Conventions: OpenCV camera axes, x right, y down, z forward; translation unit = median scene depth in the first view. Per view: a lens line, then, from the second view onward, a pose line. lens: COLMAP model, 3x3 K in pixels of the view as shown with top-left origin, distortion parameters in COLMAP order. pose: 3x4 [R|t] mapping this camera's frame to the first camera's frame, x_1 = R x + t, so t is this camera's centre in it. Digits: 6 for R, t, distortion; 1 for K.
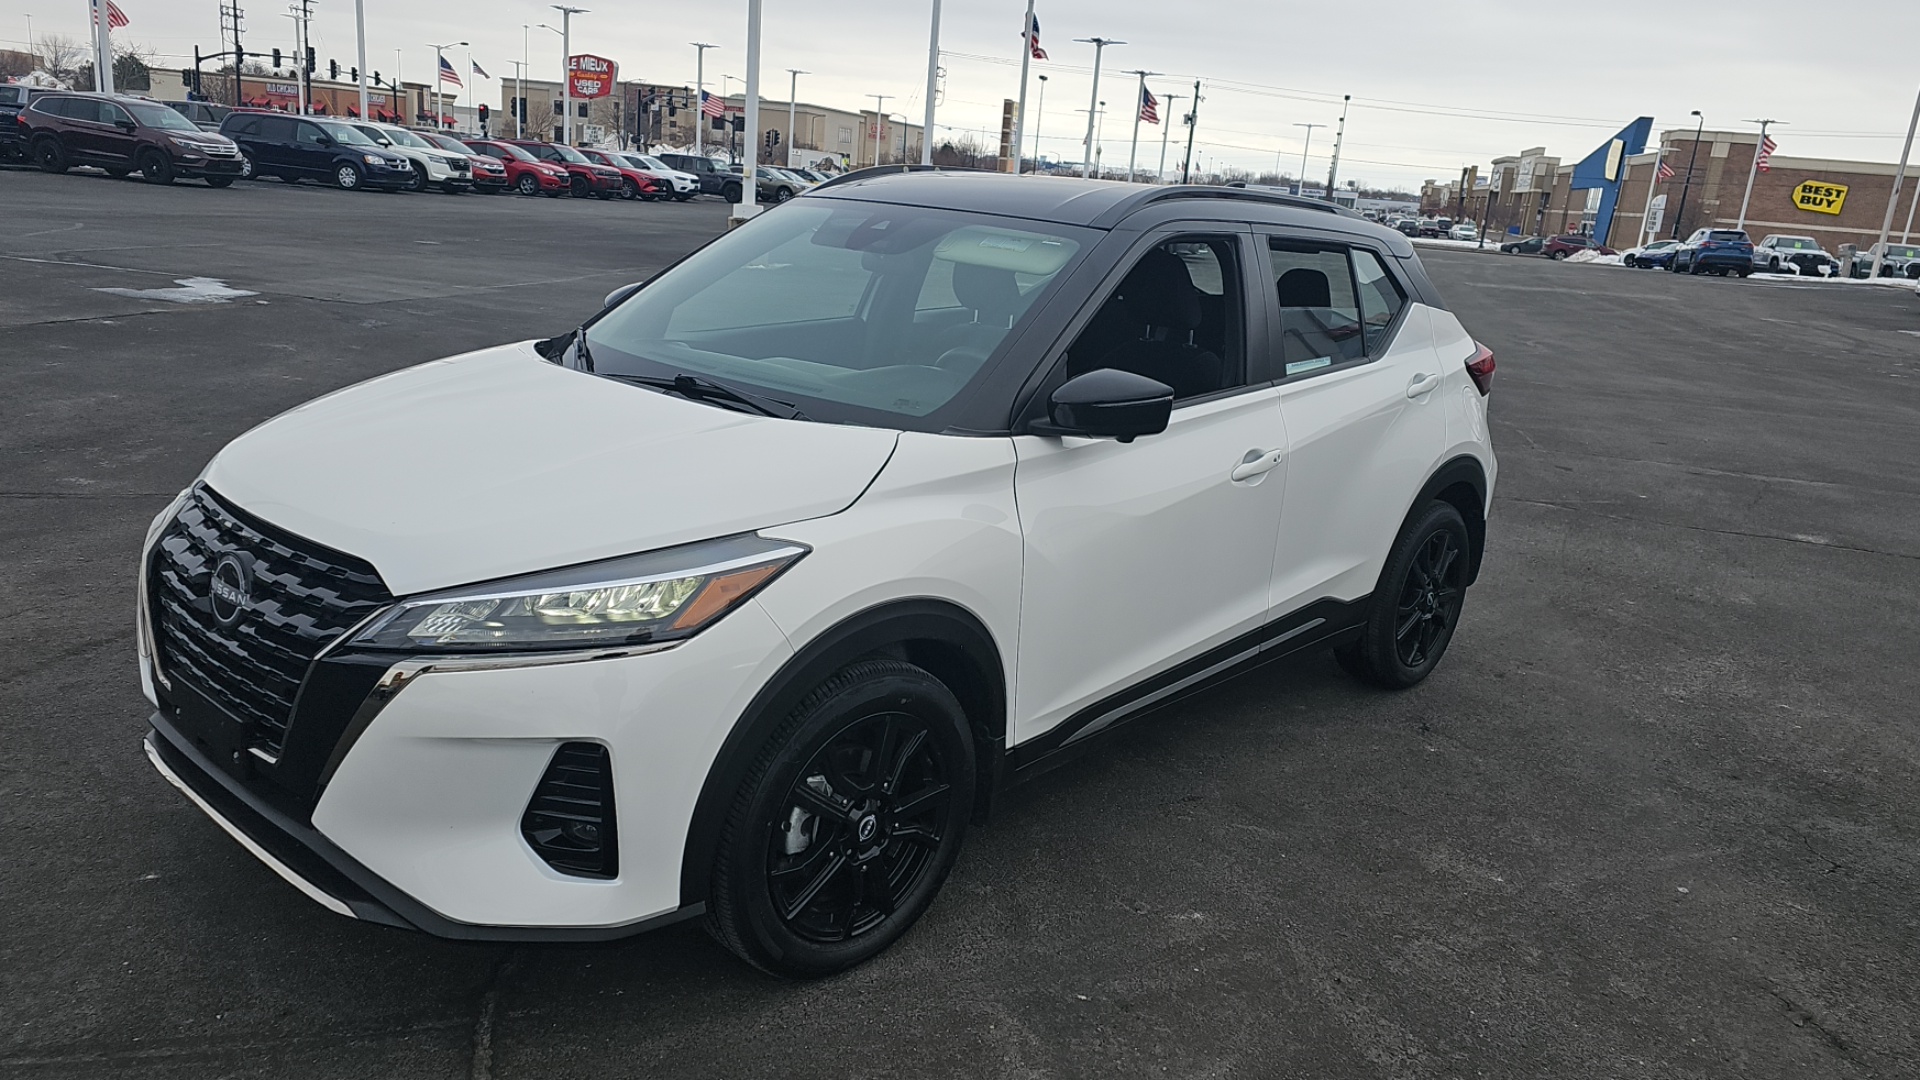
lens RADIAL K [[1363.6, 0, 954.5], [0, 1363.6, 576.2], [0, 0, 1]] dist [0.067642, -0.060786]
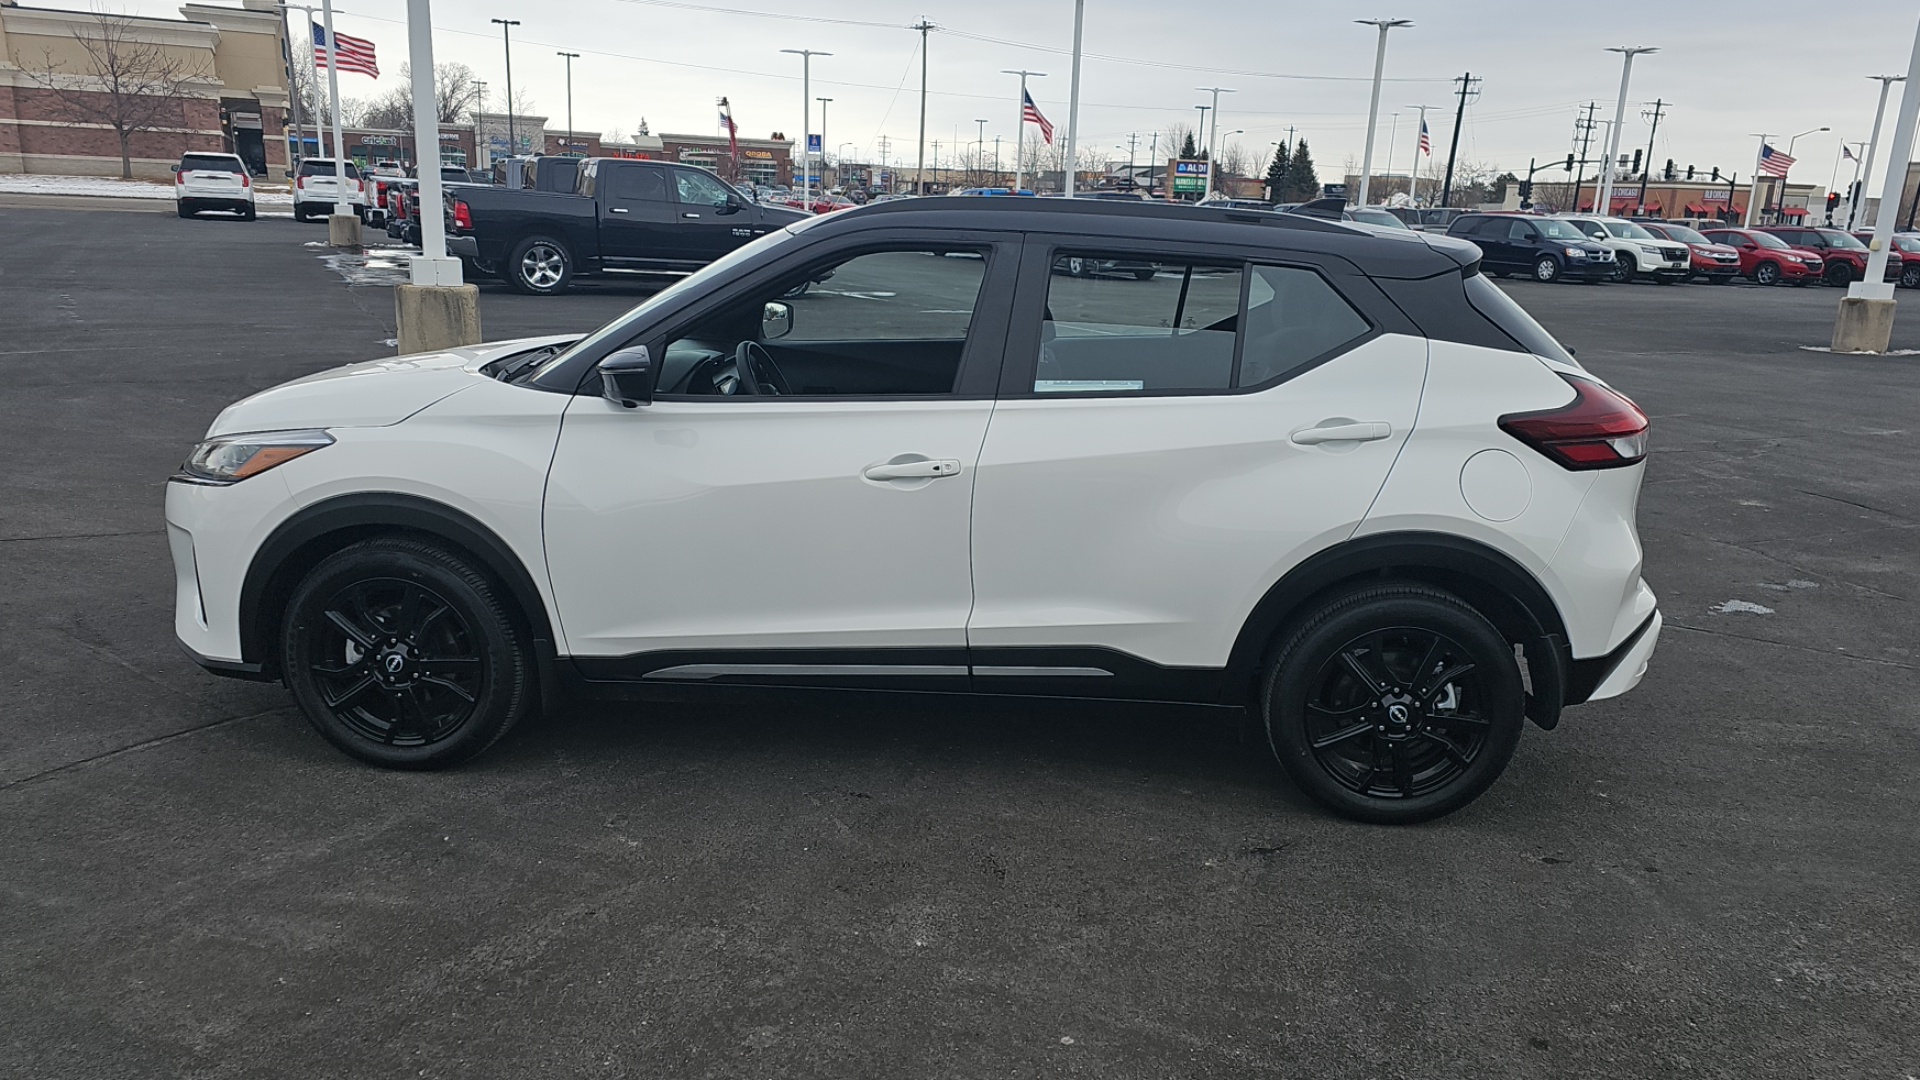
lens RADIAL K [[1363.6, 0, 954.5], [0, 1363.6, 576.2], [0, 0, 1]] dist [0.067642, -0.060786]
pose [[0.631159, 0.151392, -0.760735, 0.110707], [-0.203395, 0.978751, 0.026027, -0.004225], [0.748511, 0.138303, 0.648540, 0.043337]]
